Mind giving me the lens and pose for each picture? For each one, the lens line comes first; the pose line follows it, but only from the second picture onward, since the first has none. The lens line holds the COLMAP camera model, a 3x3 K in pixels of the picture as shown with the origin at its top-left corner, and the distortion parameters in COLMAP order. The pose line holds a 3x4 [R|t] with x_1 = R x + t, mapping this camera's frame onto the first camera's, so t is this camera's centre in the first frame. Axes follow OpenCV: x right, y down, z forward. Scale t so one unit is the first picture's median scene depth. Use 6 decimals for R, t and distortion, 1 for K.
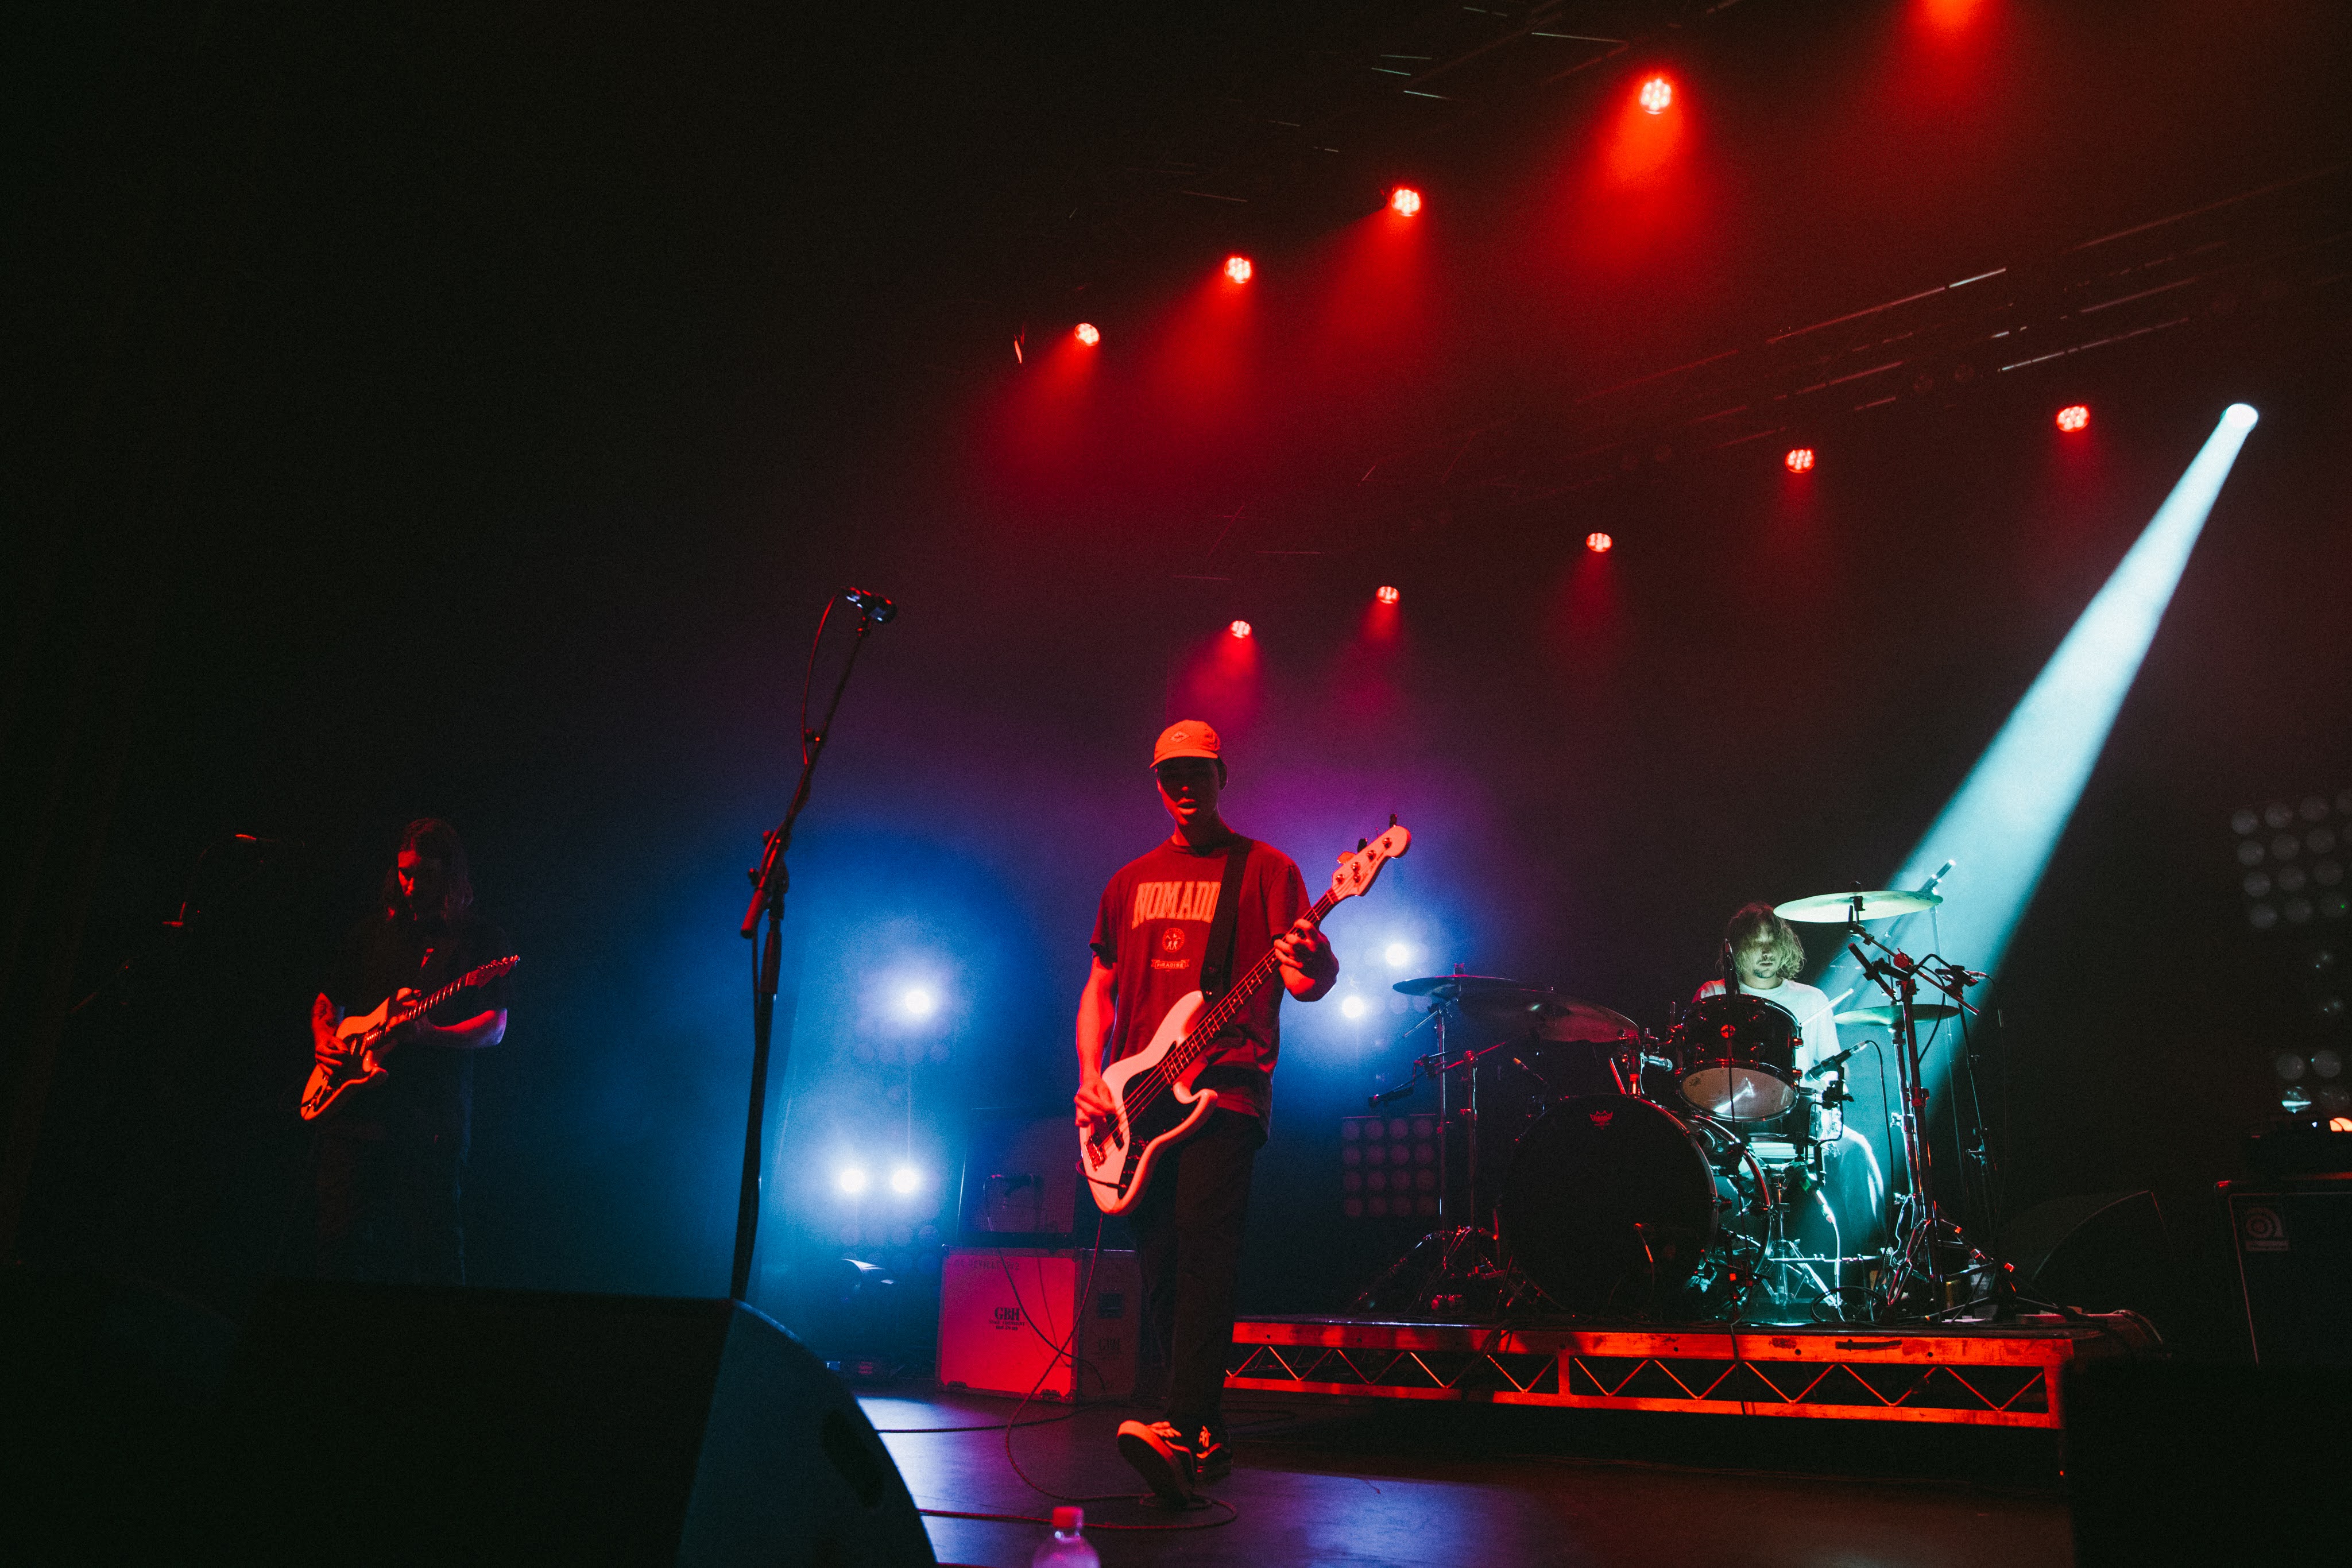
lens RADIAL K [[1610.1, 0, 1176.0], [0, 1610.1, 784.0], [0, 0, 1]] dist [-0.091376, 0.001388]
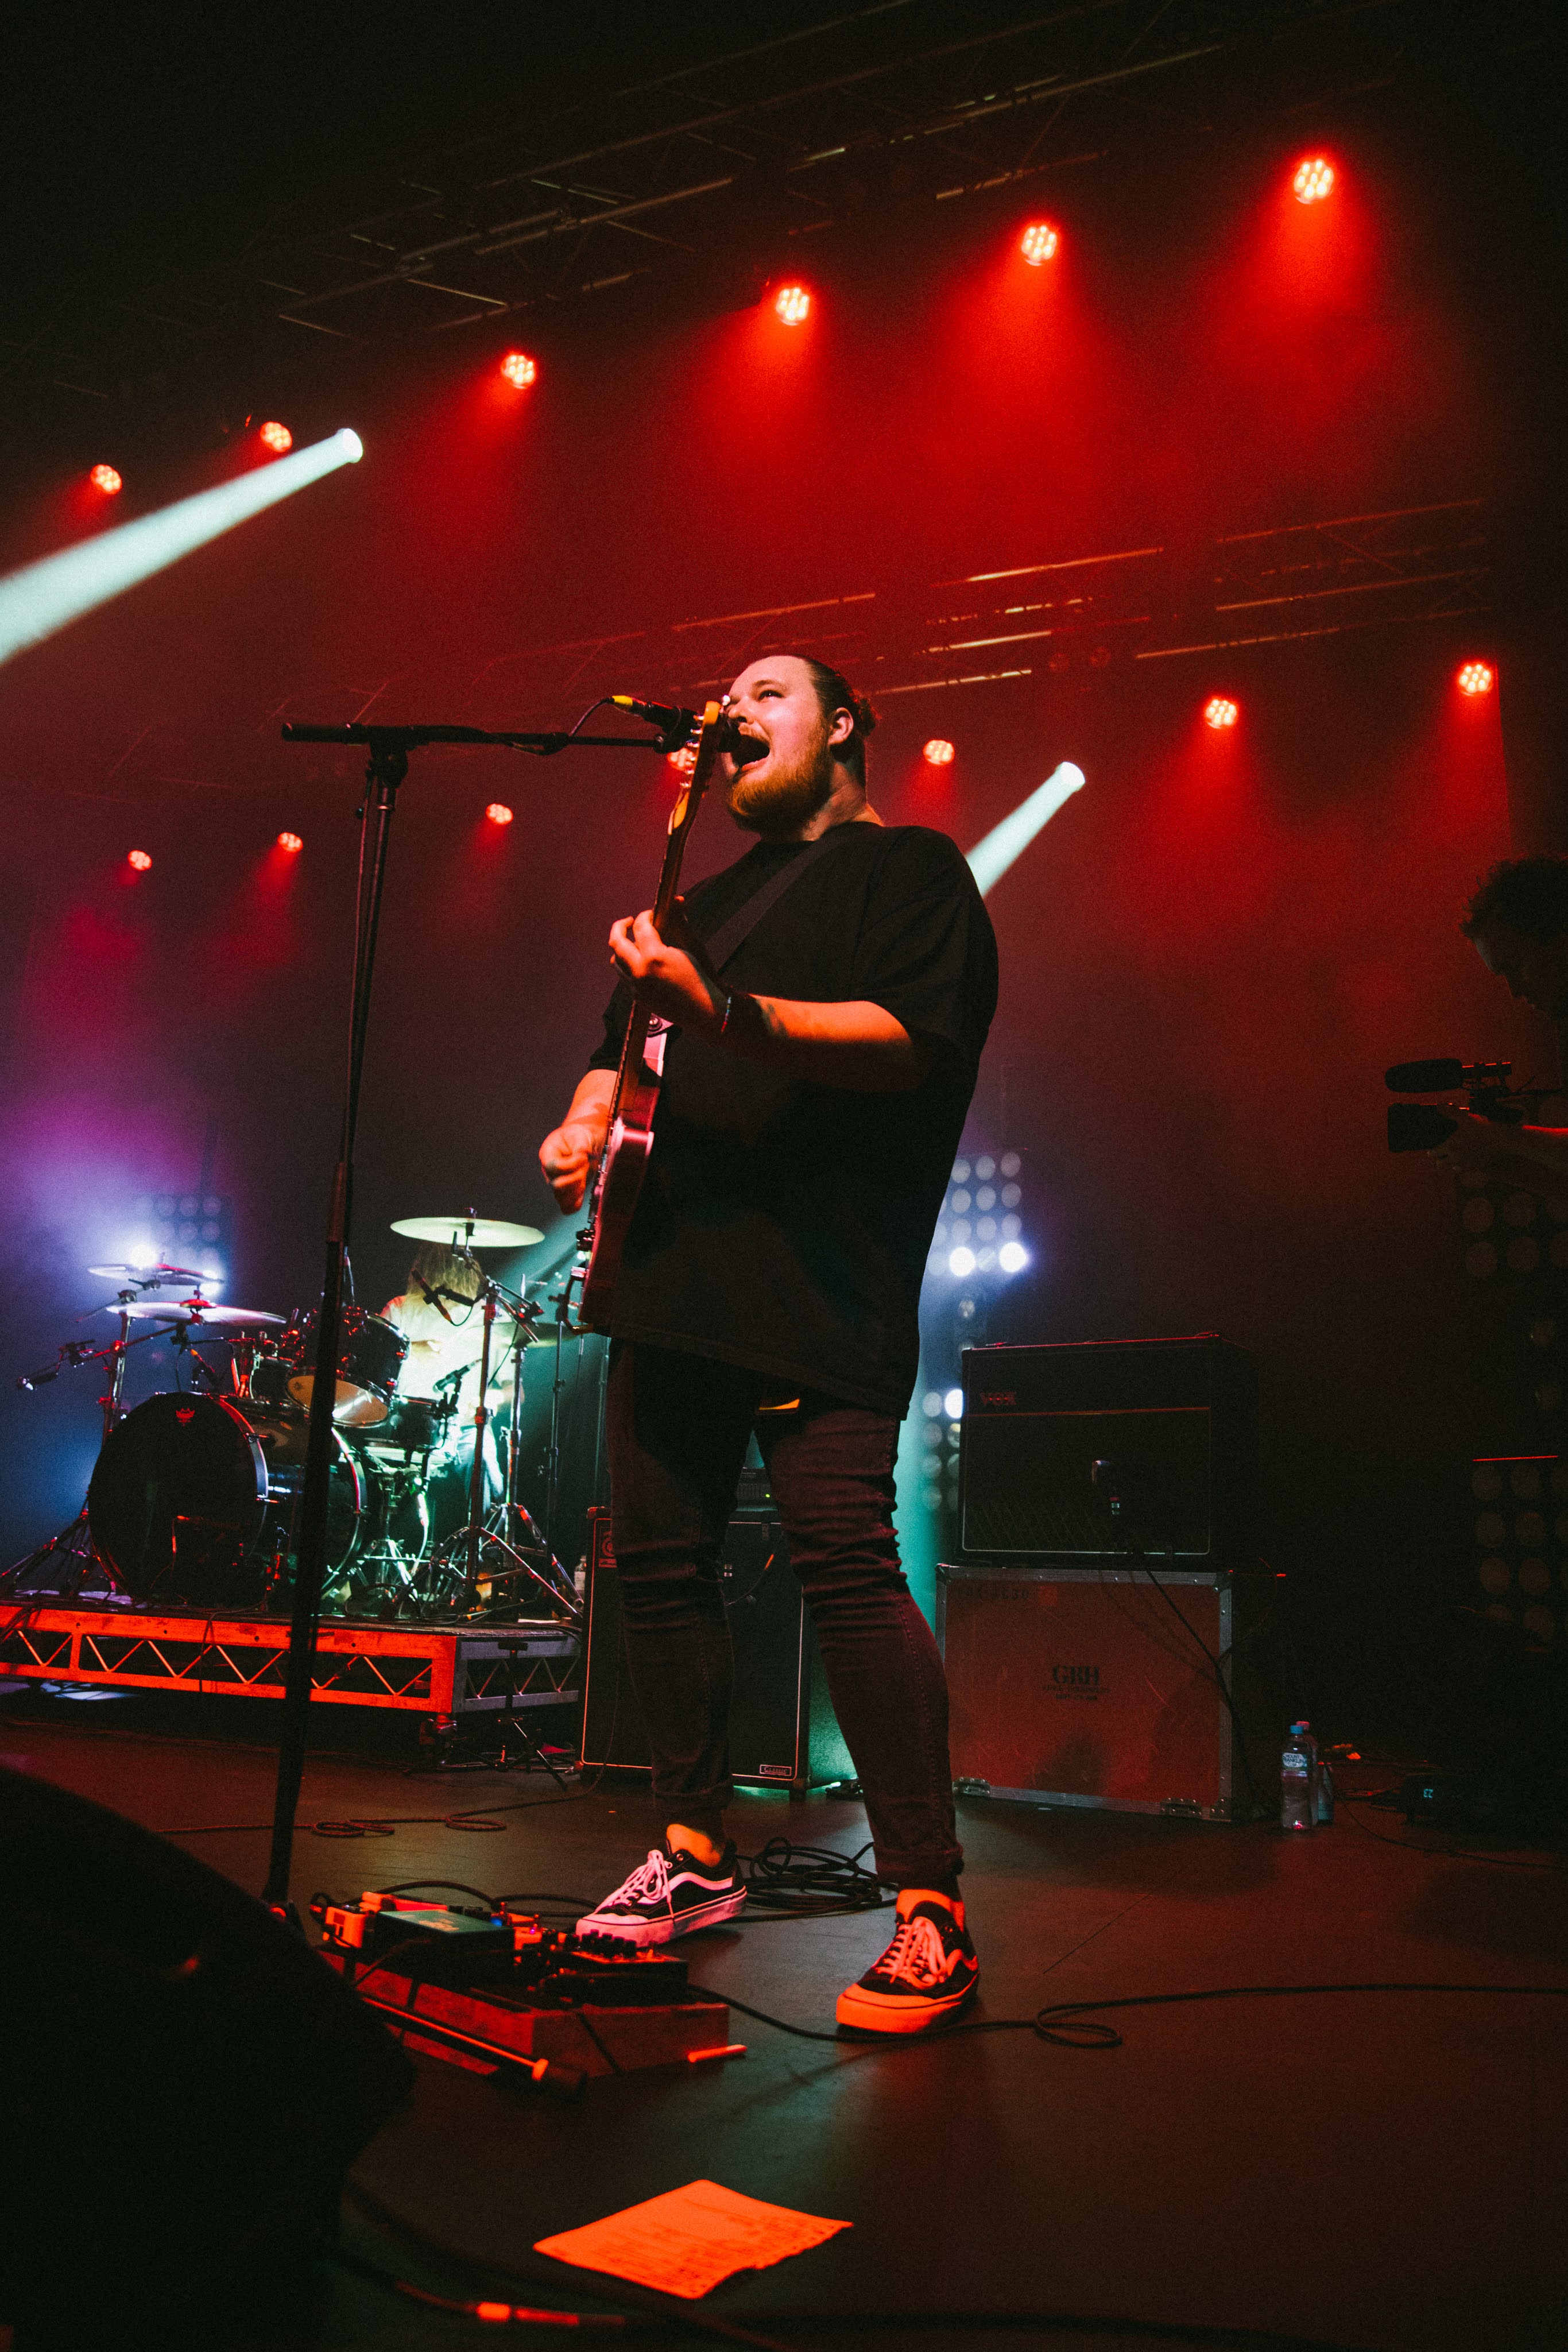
lens RADIAL K [[1852.9, 0, 784.0], [0, 1852.9, 1176.0], [0, 0, 1]] dist [-0.126418, 0.001432]
pose [[0.959769, 0.072350, 0.271310, 0.290687], [-0.094561, 0.993077, 0.069690, -0.060407], [-0.264389, -0.092542, 0.959966, -0.213619]]
